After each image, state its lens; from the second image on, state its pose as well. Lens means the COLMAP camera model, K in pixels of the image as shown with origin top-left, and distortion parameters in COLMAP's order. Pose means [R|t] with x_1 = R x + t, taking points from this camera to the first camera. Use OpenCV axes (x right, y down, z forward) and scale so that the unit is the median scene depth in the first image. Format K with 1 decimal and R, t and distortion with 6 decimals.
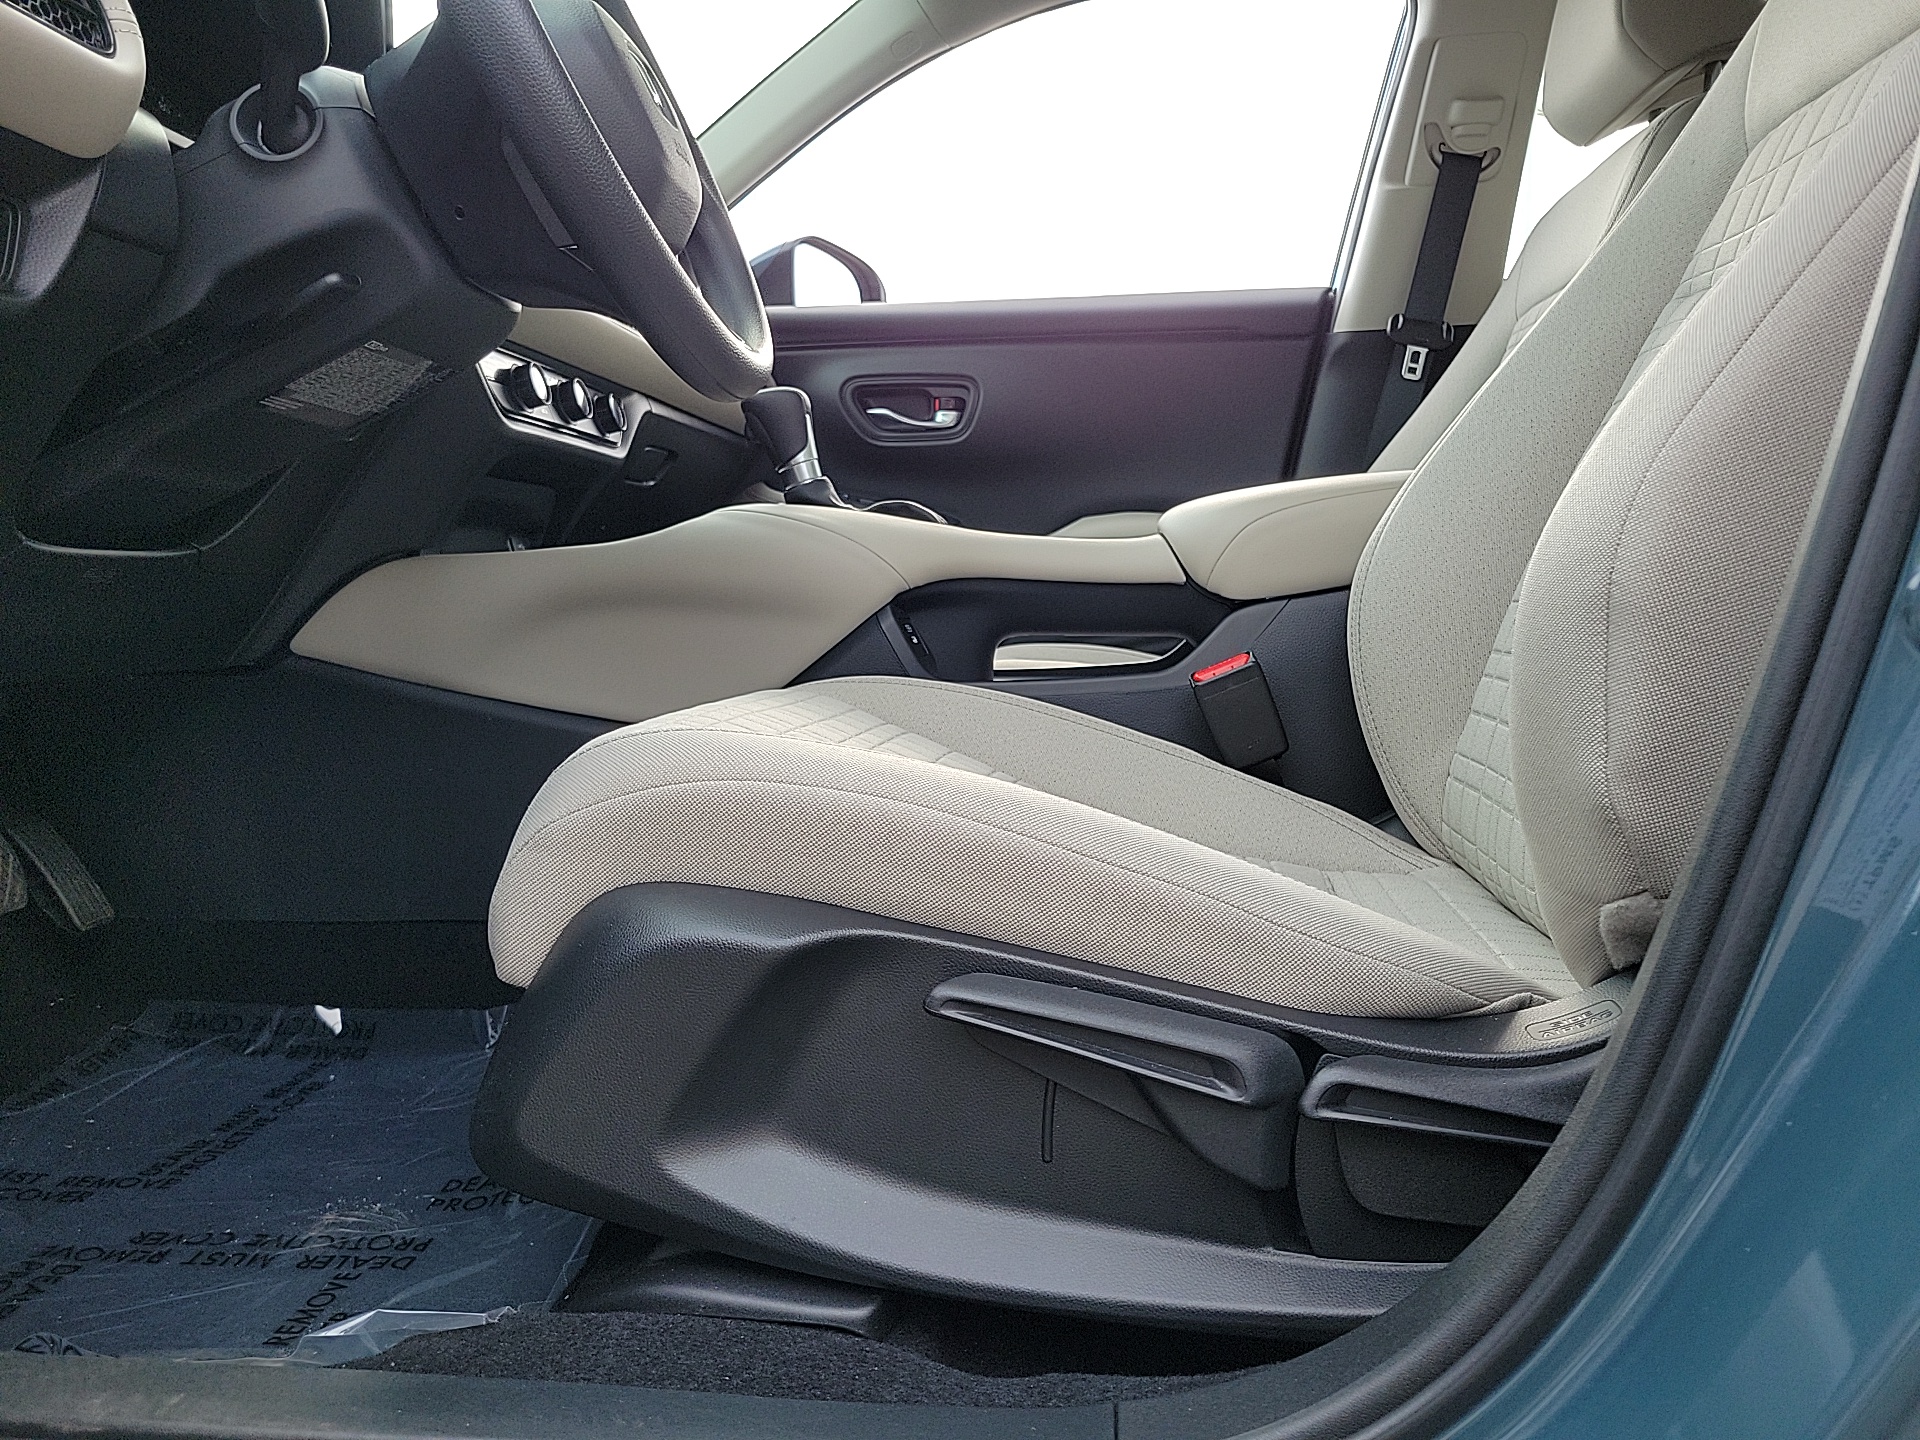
lens RADIAL K [[1472.9, 0, 921.3], [0, 1472.9, 760.4], [0, 0, 1]] dist [0.035340, -0.023007]
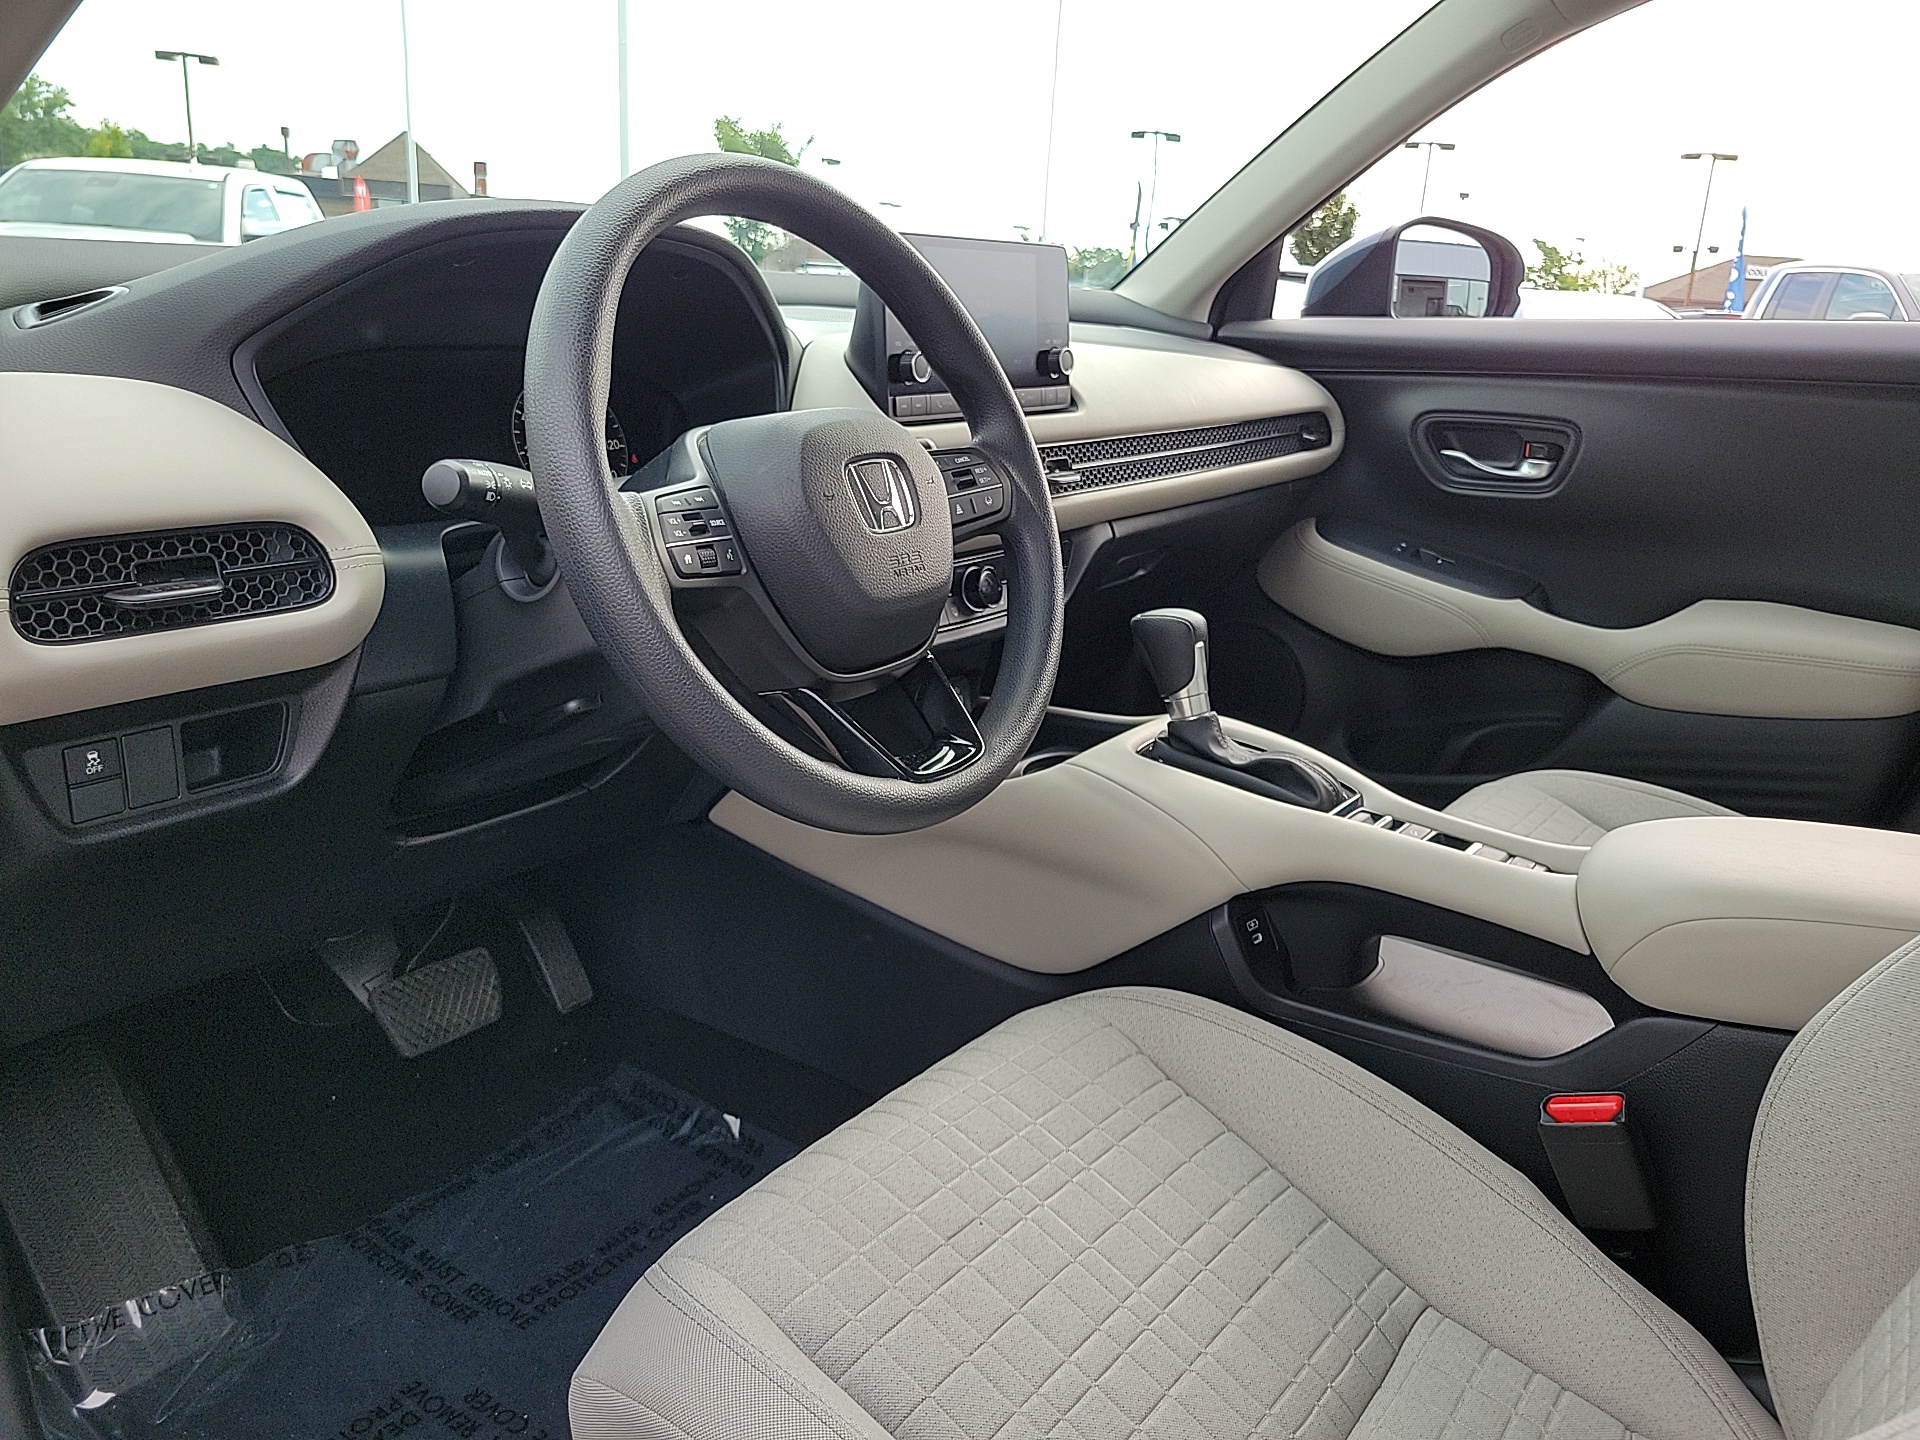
lens RADIAL K [[1472.9, 0, 960.8], [0, 1472.9, 724.9], [0, 0, 1]] dist [0.035340, -0.023007]
pose [[0.870719, 0.162115, -0.464291, 0.160669], [-0.073513, 0.976402, 0.203063, -0.258769], [0.486255, -0.142680, 0.862090, 0.104577]]
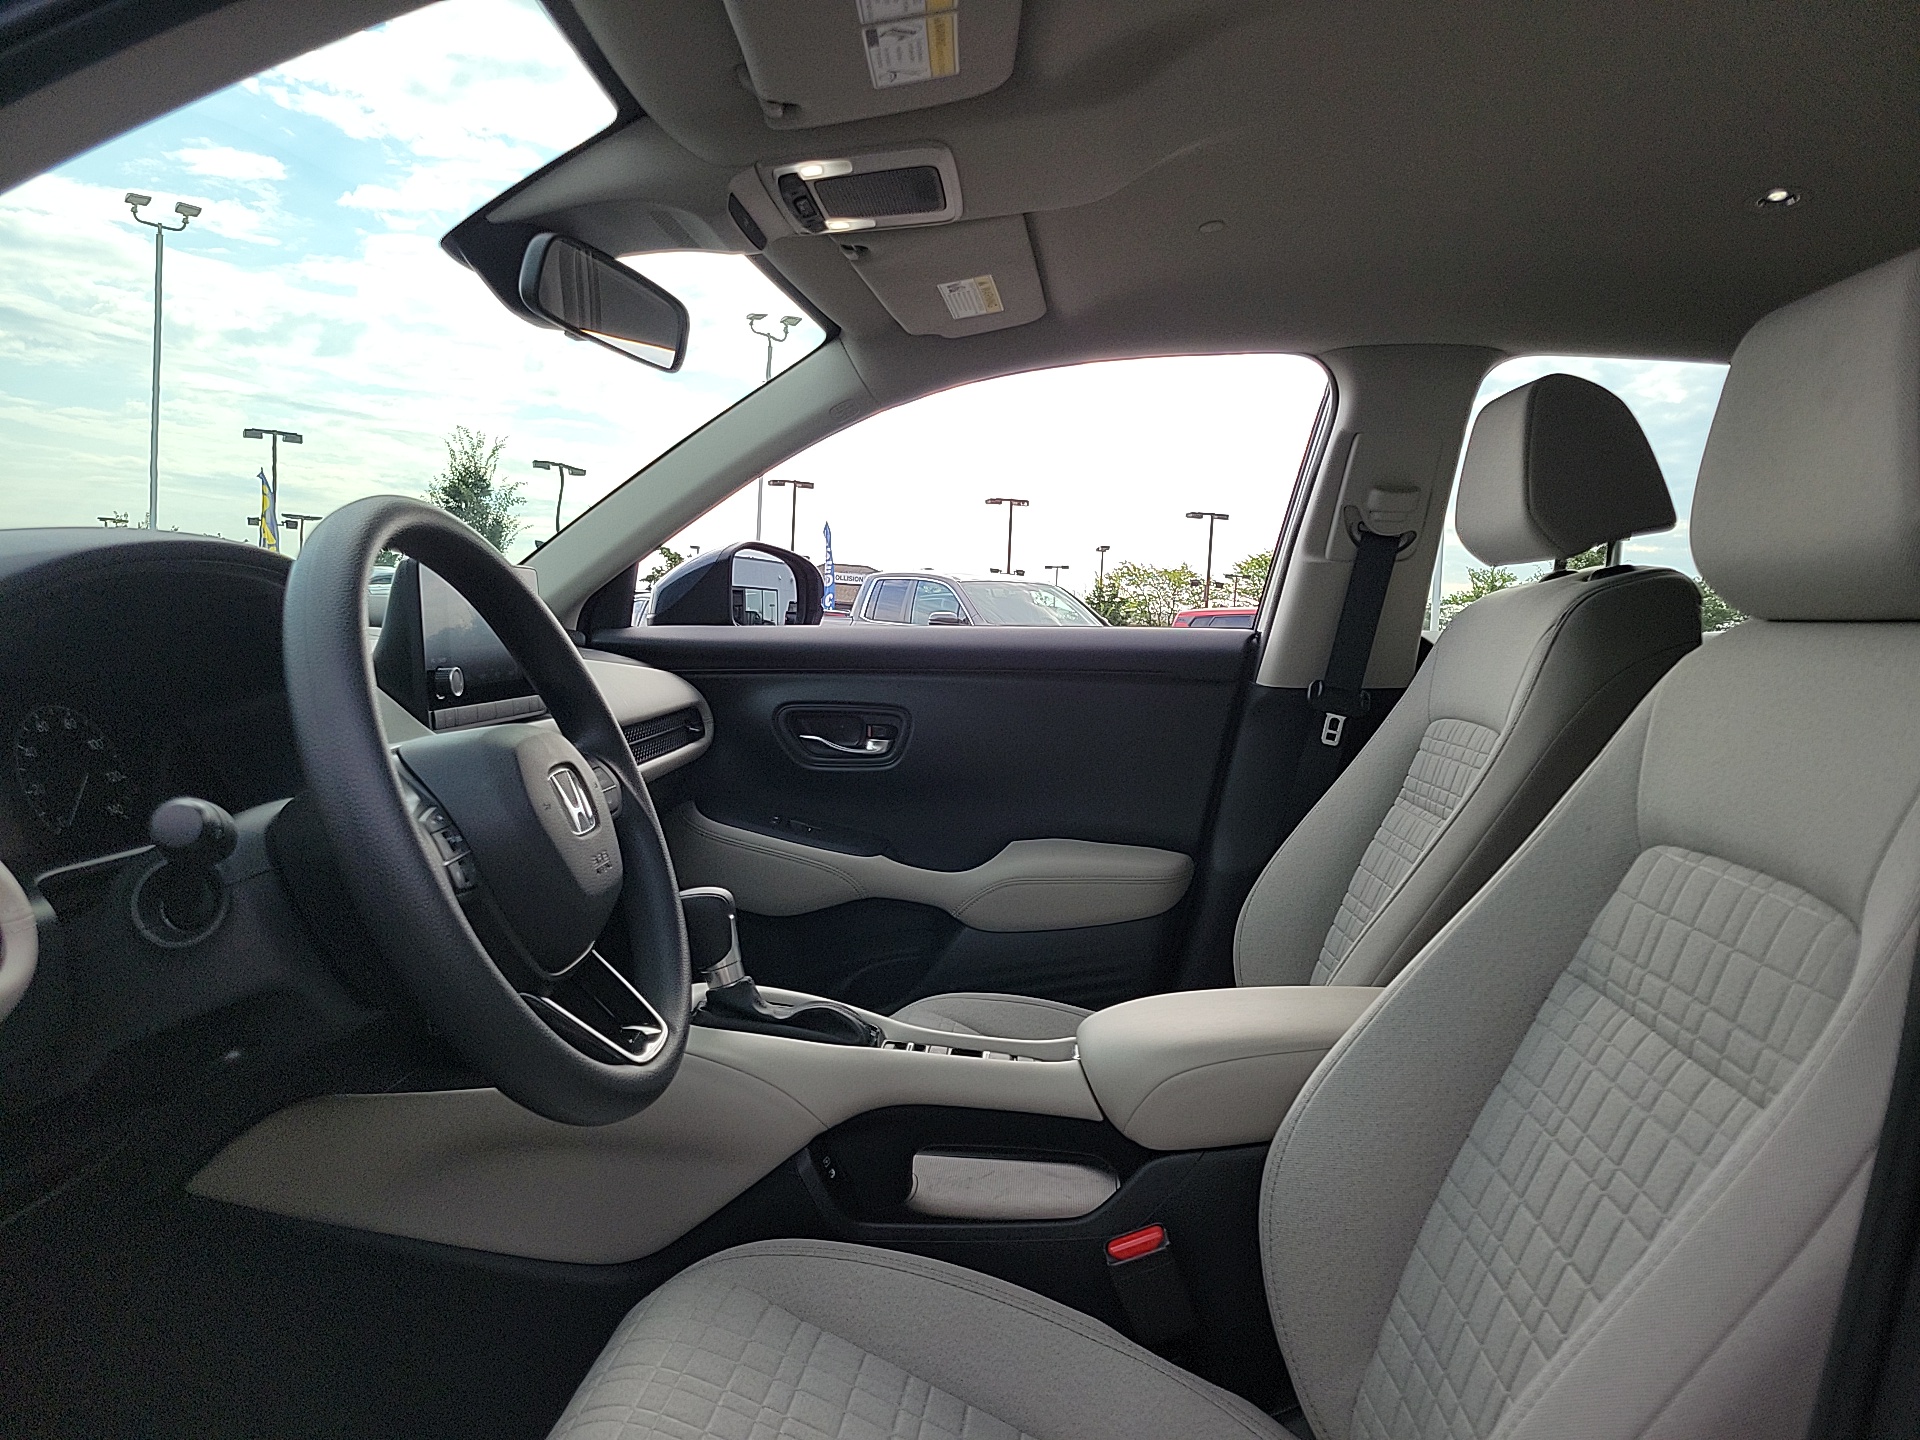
lens RADIAL K [[1472.9, 0, 957.1], [0, 1472.9, 710.1], [0, 0, 1]] dist [0.035340, -0.023007]
pose [[0.997757, 0.019918, 0.063910, 0.006327], [-0.018347, 0.999517, -0.025069, -0.253745], [-0.064379, 0.023841, 0.997641, -0.007038]]
